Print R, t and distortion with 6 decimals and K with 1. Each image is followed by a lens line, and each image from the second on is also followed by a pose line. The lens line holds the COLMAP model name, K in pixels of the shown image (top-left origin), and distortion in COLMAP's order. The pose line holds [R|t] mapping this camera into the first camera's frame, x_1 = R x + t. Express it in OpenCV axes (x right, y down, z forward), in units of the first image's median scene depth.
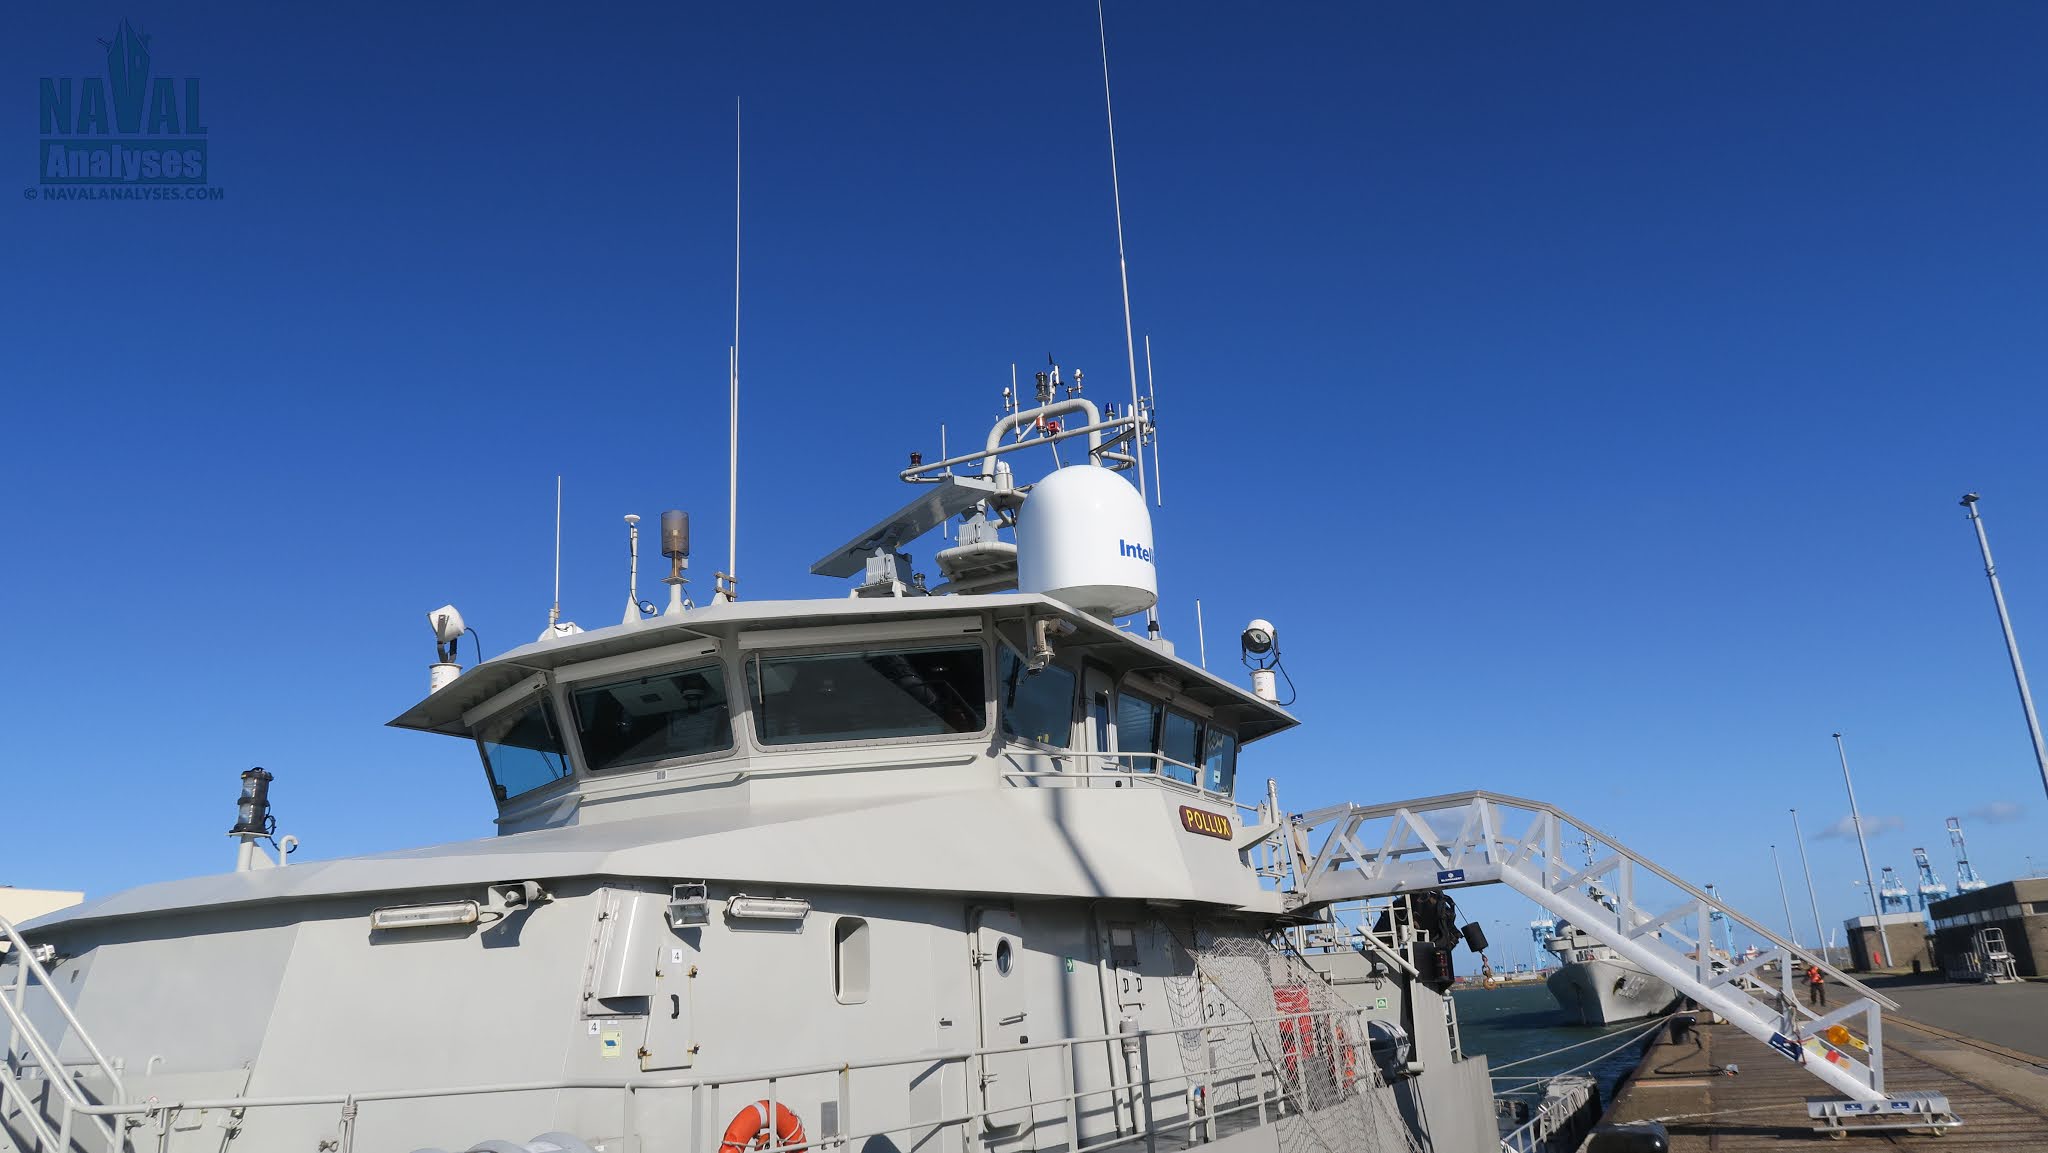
lens RADIAL K [[1421.2, 0, 1024.0], [0, 1421.2, 576.5], [0, 0, 1]] dist [-0.023386, 0.003218]
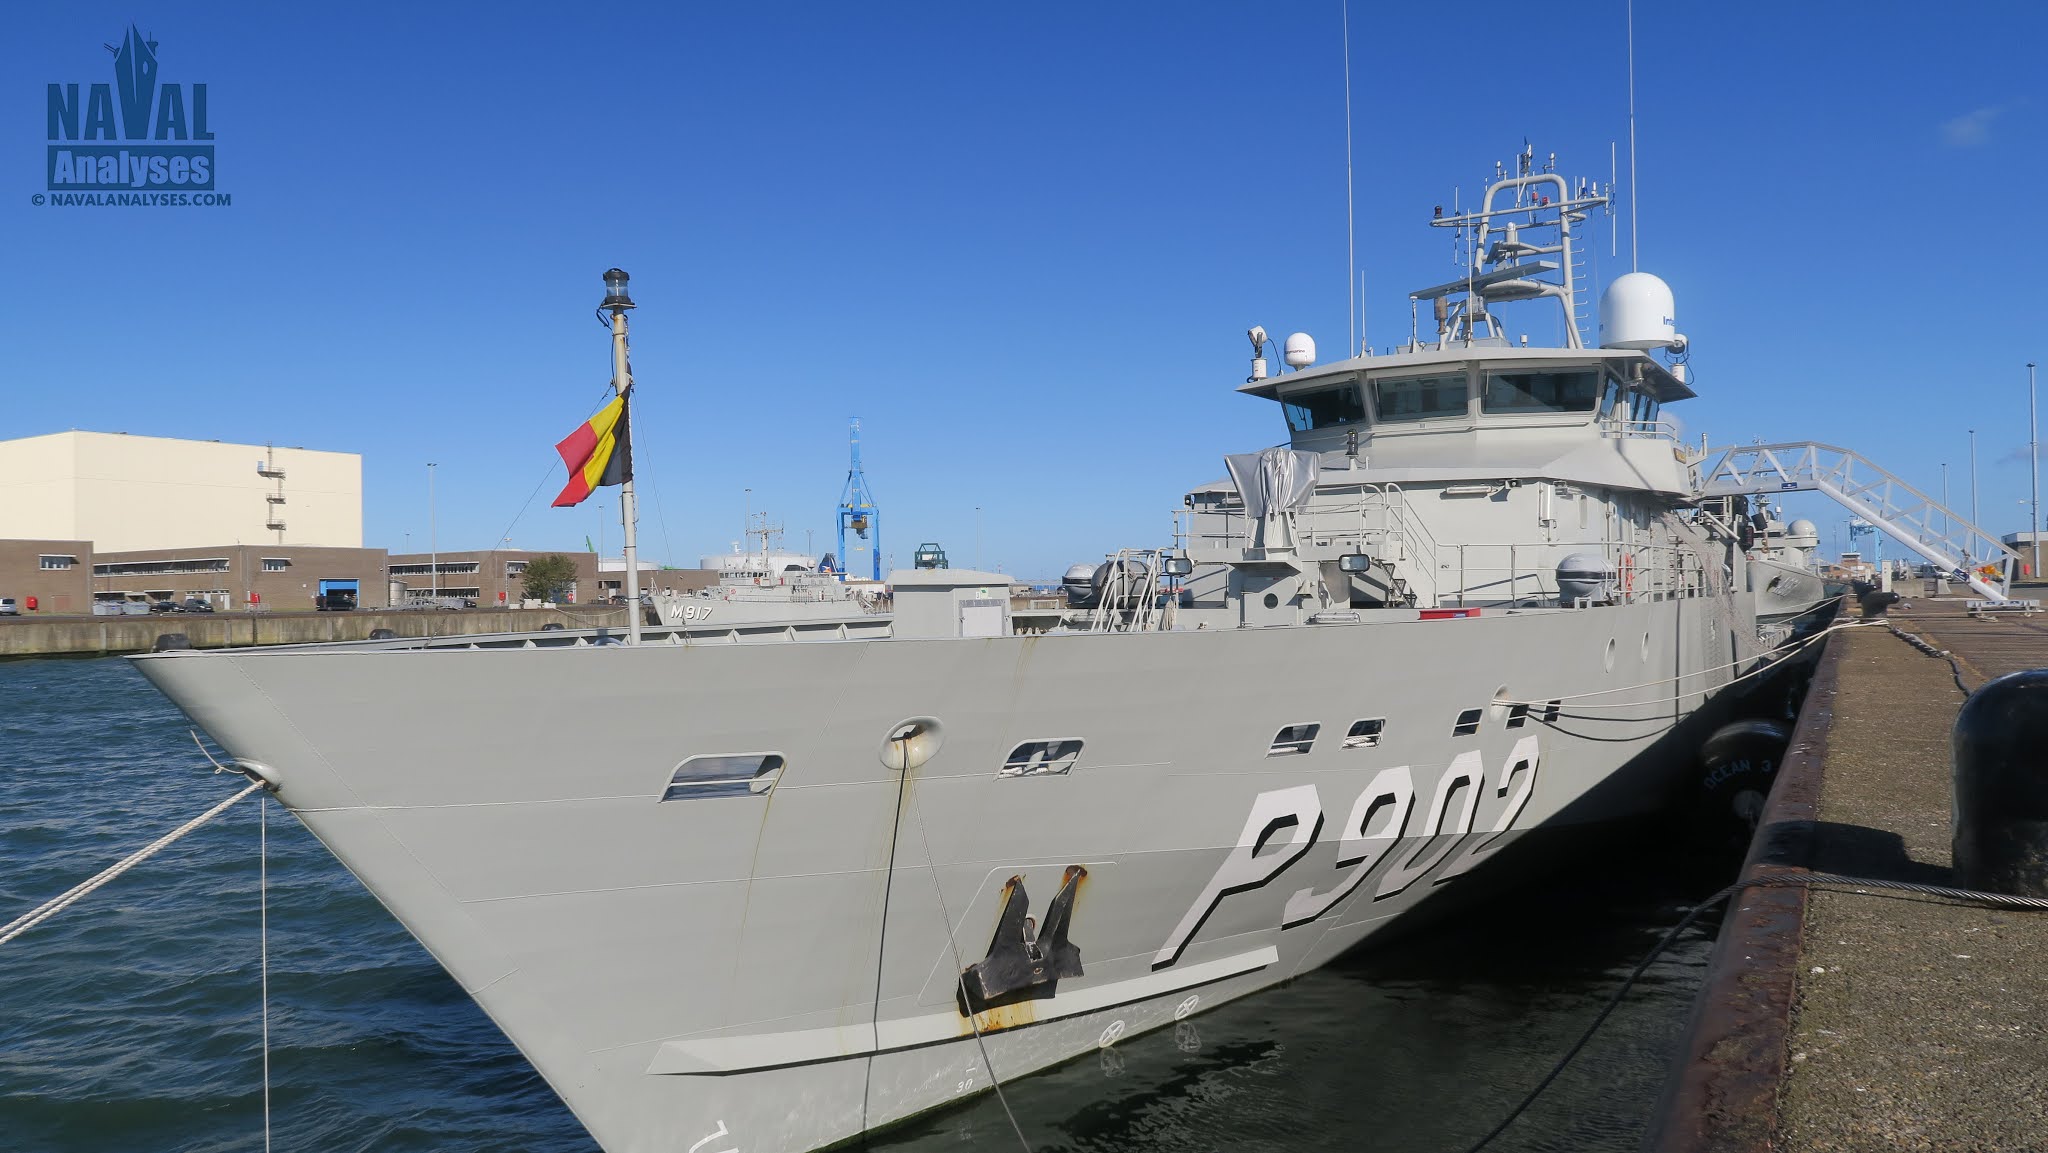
lens RADIAL K [[1421.2, 0, 1024.0], [0, 1421.2, 576.5], [0, 0, 1]] dist [-0.023386, 0.003218]
pose [[0.994998, 0.040037, -0.091517, -0.620192], [-0.012195, 0.957997, 0.286520, -0.230207], [0.099145, -0.283971, 0.953693, -1.074895]]
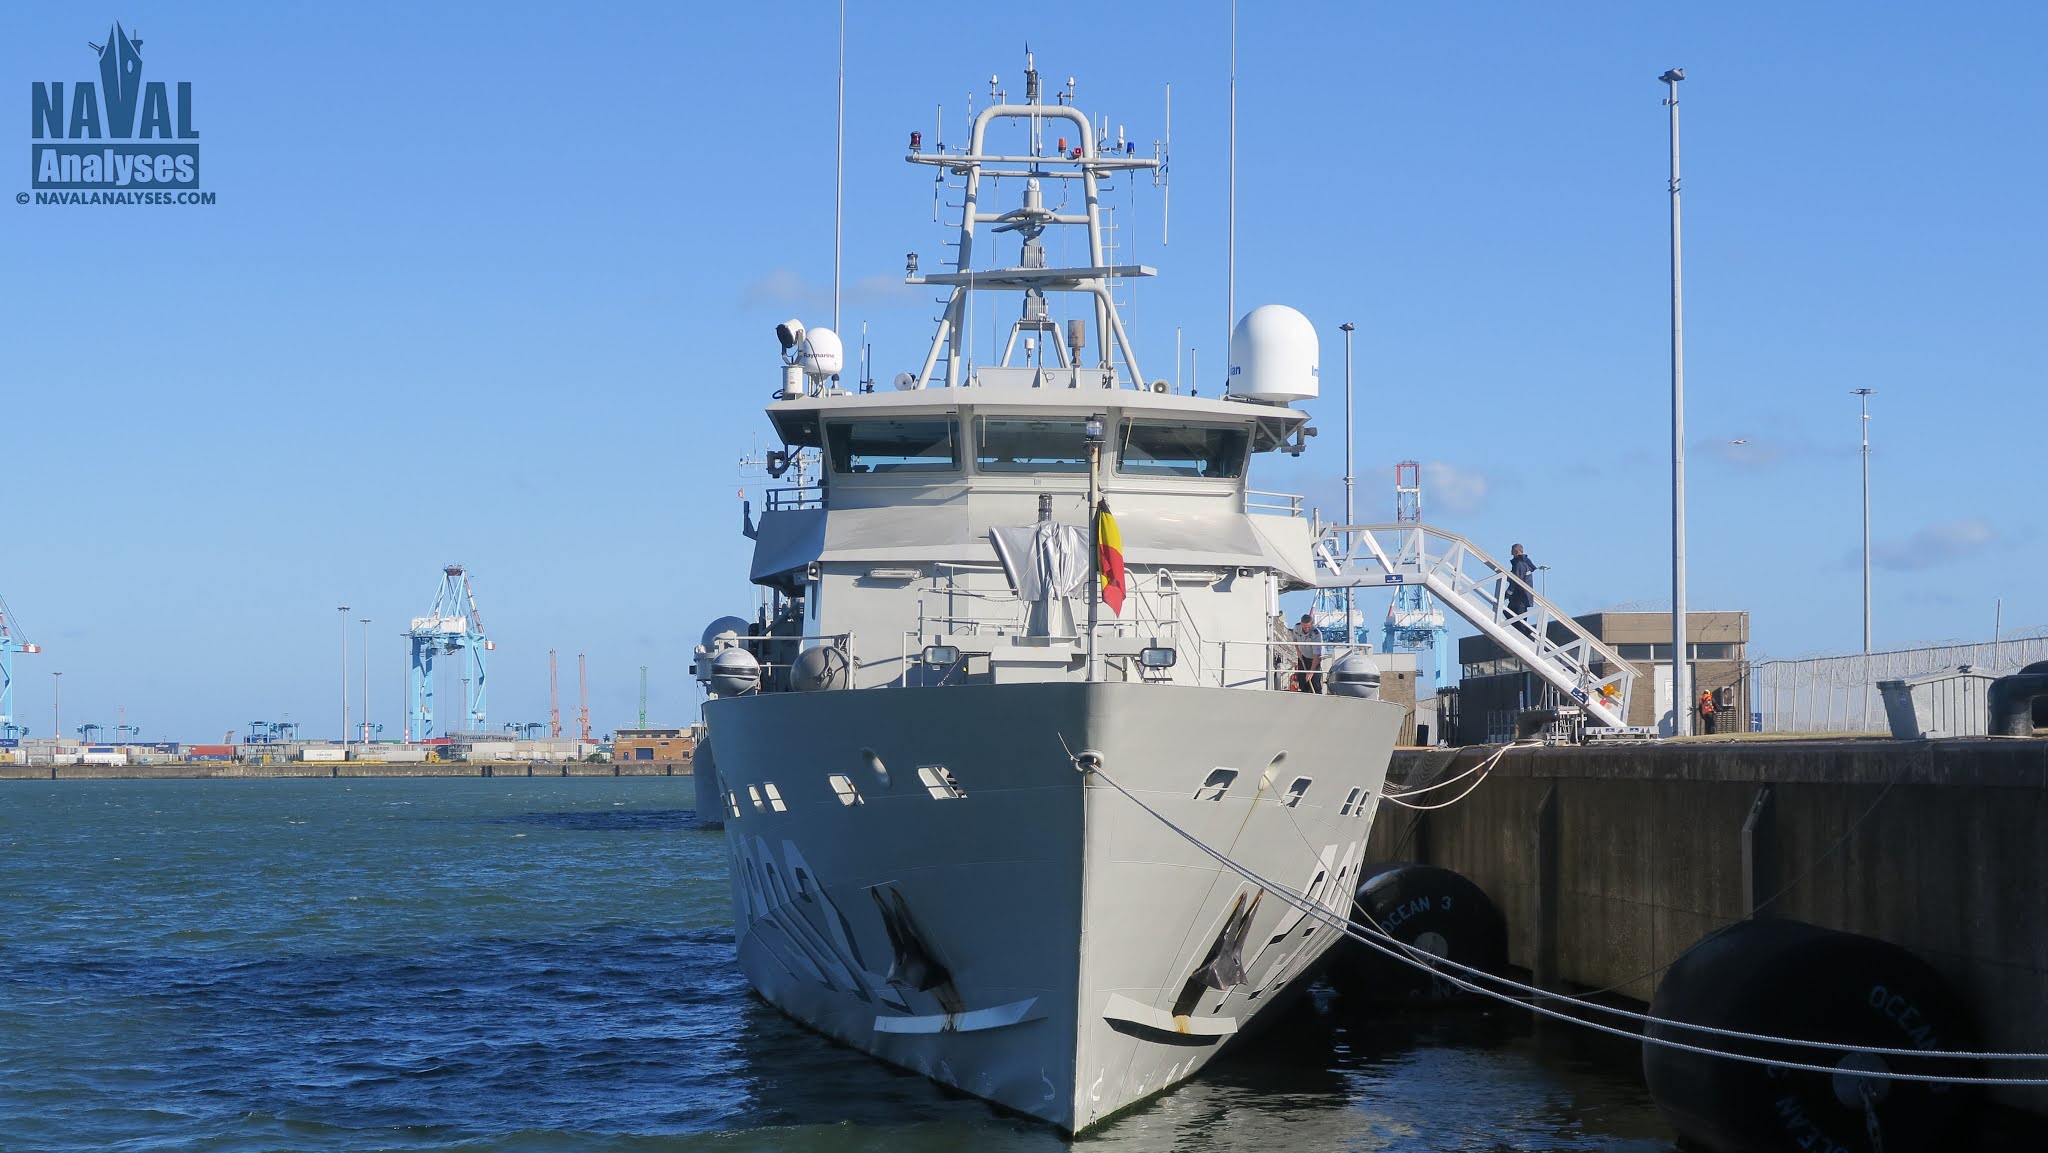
lens RADIAL K [[4222.5, 0, 1025.0], [0, 4222.5, 391.7], [0, 0, 1]] dist [-0.441301, 0.078280]
pose [[0.880120, 0.101283, 0.463822, -2.381279], [-0.189778, 0.970582, 0.148169, -0.629757], [-0.435171, -0.218429, 0.873450, -2.975965]]
